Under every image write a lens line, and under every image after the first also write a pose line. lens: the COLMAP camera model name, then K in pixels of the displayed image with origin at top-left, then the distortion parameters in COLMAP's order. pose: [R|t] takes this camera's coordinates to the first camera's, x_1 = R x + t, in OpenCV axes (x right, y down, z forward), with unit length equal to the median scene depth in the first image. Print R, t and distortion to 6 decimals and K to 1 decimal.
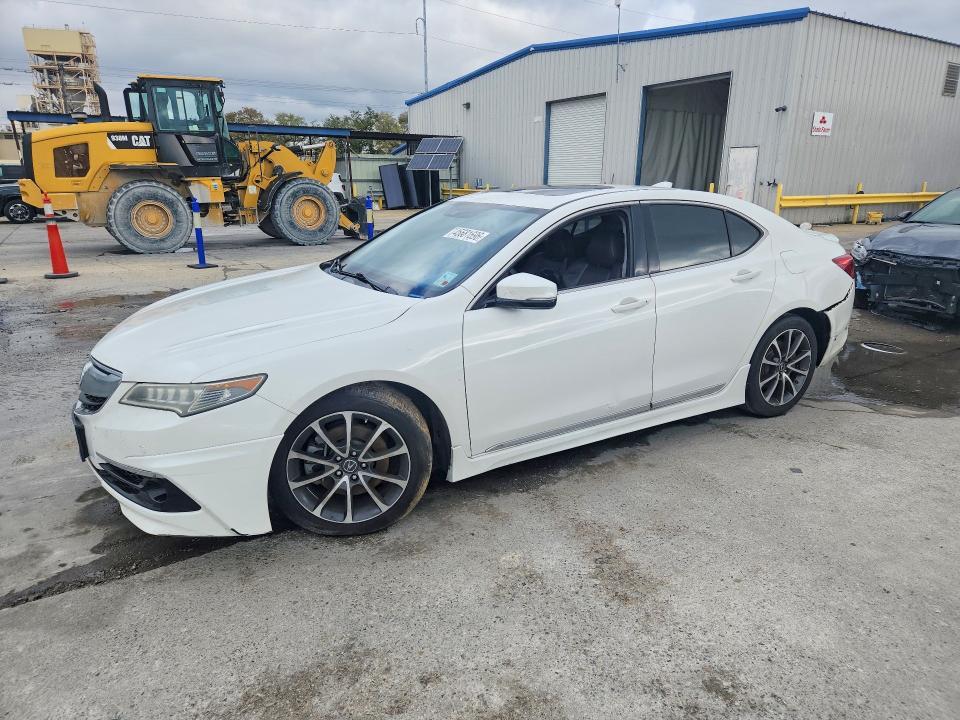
lens RADIAL K [[674.6, 0, 486.9], [0, 674.6, 360.4], [0, 0, 1]] dist [0.078417, -0.069972]
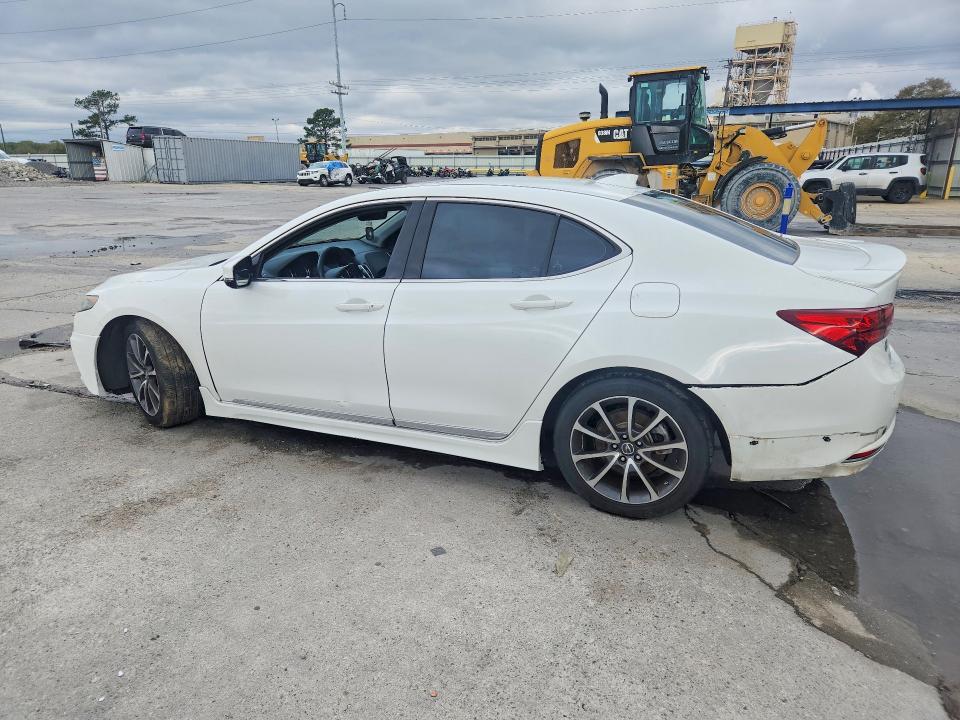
lens RADIAL K [[671.6, 0, 478.1], [0, 671.6, 373.1], [0, 0, 1]] dist [0.087487, -0.080189]
pose [[0.548499, 0.236851, -0.801905, 0.350628], [-0.204779, 0.967887, 0.145808, -0.052770], [0.810688, 0.084238, 0.579387, 0.191808]]
